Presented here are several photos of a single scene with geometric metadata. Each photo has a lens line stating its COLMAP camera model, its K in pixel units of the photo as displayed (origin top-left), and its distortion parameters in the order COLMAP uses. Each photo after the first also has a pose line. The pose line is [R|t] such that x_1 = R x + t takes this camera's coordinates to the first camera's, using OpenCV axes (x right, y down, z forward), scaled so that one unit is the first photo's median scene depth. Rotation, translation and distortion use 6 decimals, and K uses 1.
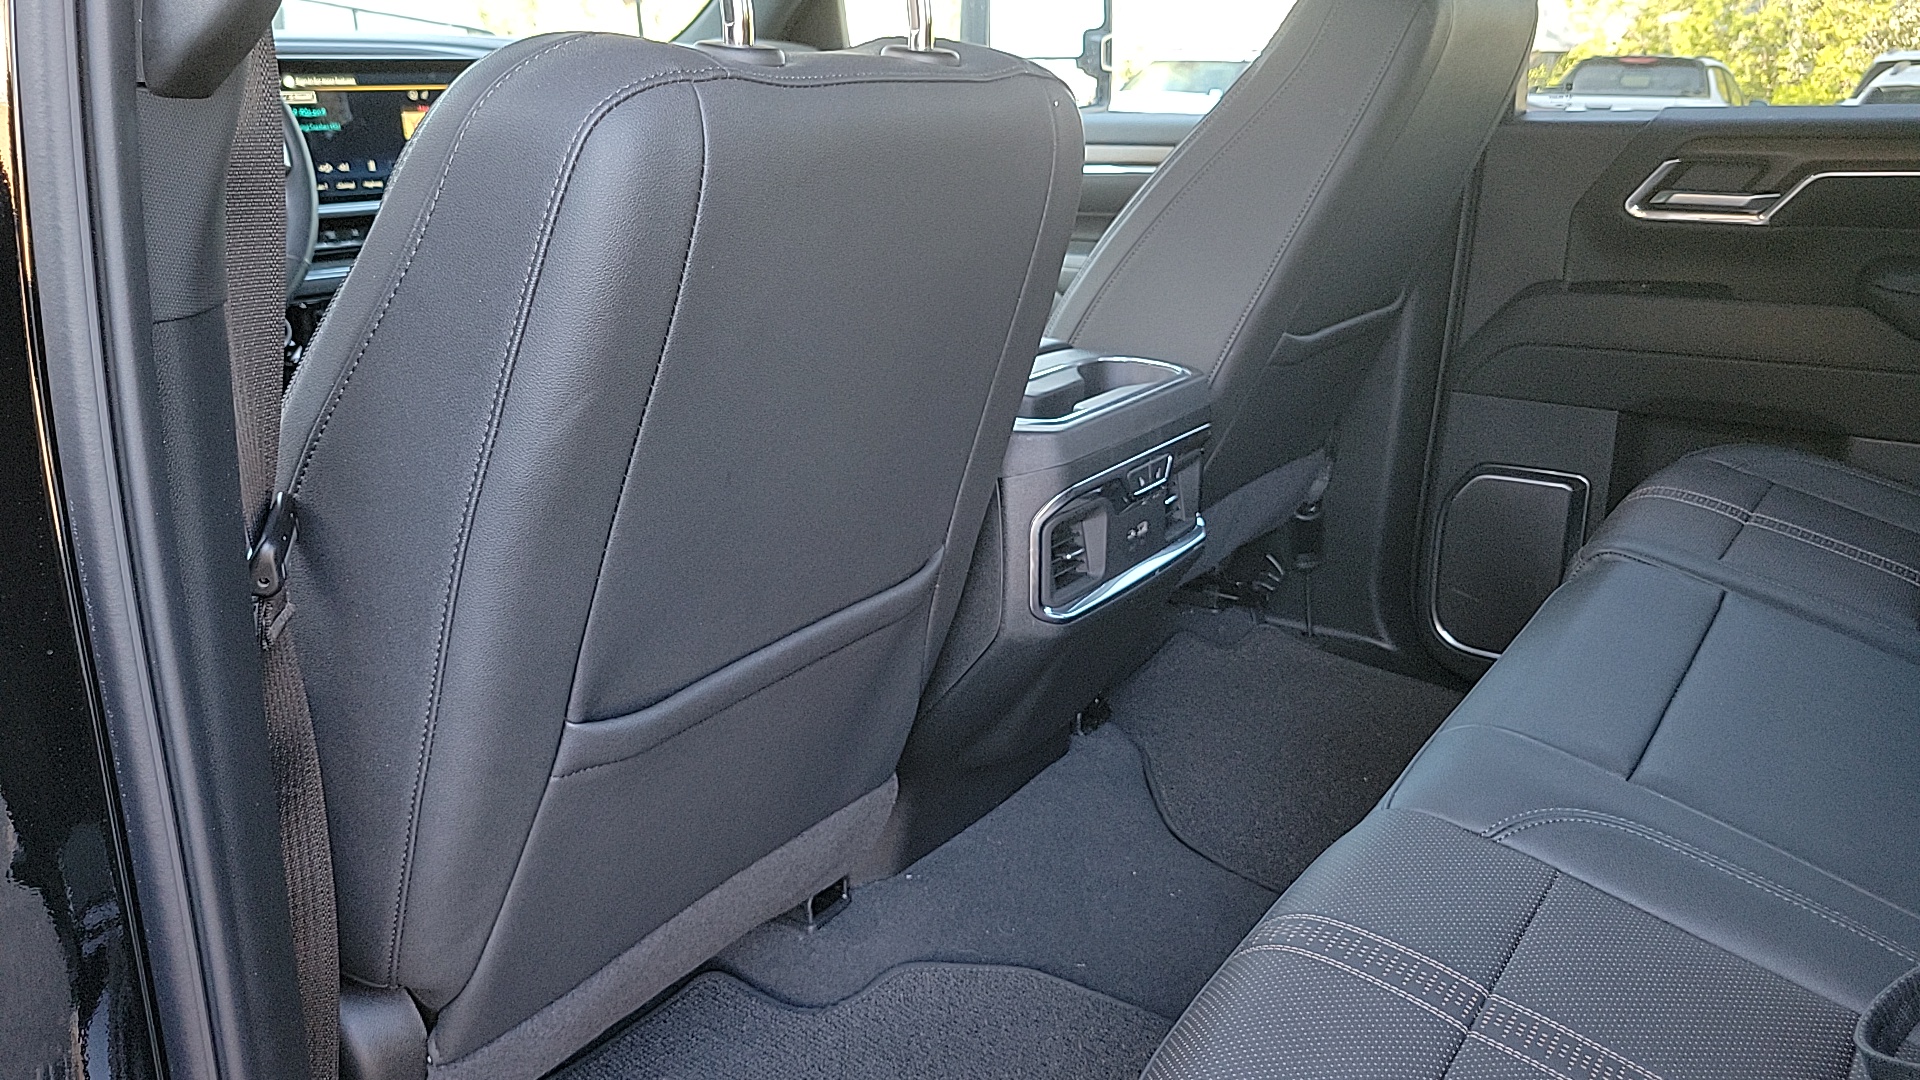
lens RADIAL K [[1452.5, 0, 961.5], [0, 1452.5, 552.3], [0, 0, 1]] dist [0.041516, -0.022474]
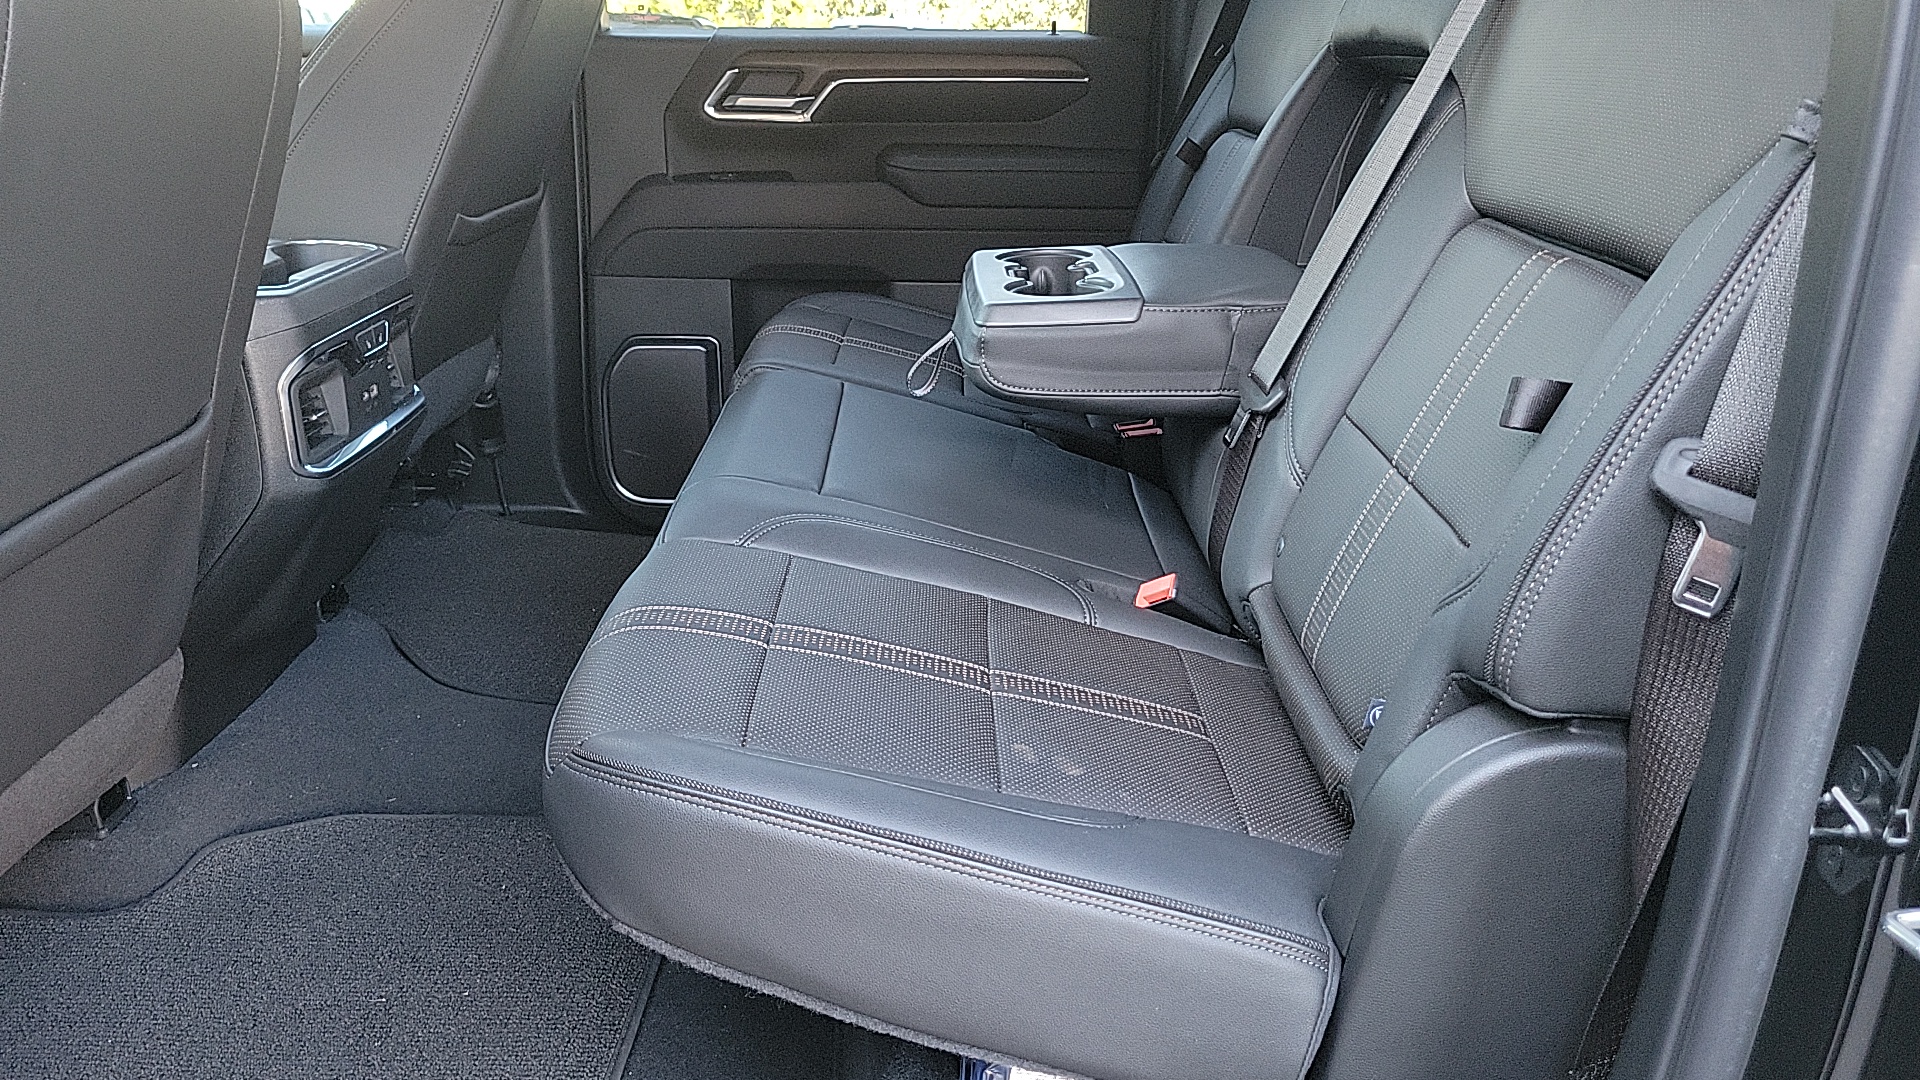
lens RADIAL K [[1441.7, 0, 986.3], [0, 1441.7, 563.0], [0, 0, 1]] dist [0.018893, -0.002728]
pose [[0.804407, -0.184598, 0.564671, -0.130991], [0.164379, 0.982550, 0.087039, 0.084442], [-0.570884, 0.022805, 0.820714, -0.134968]]
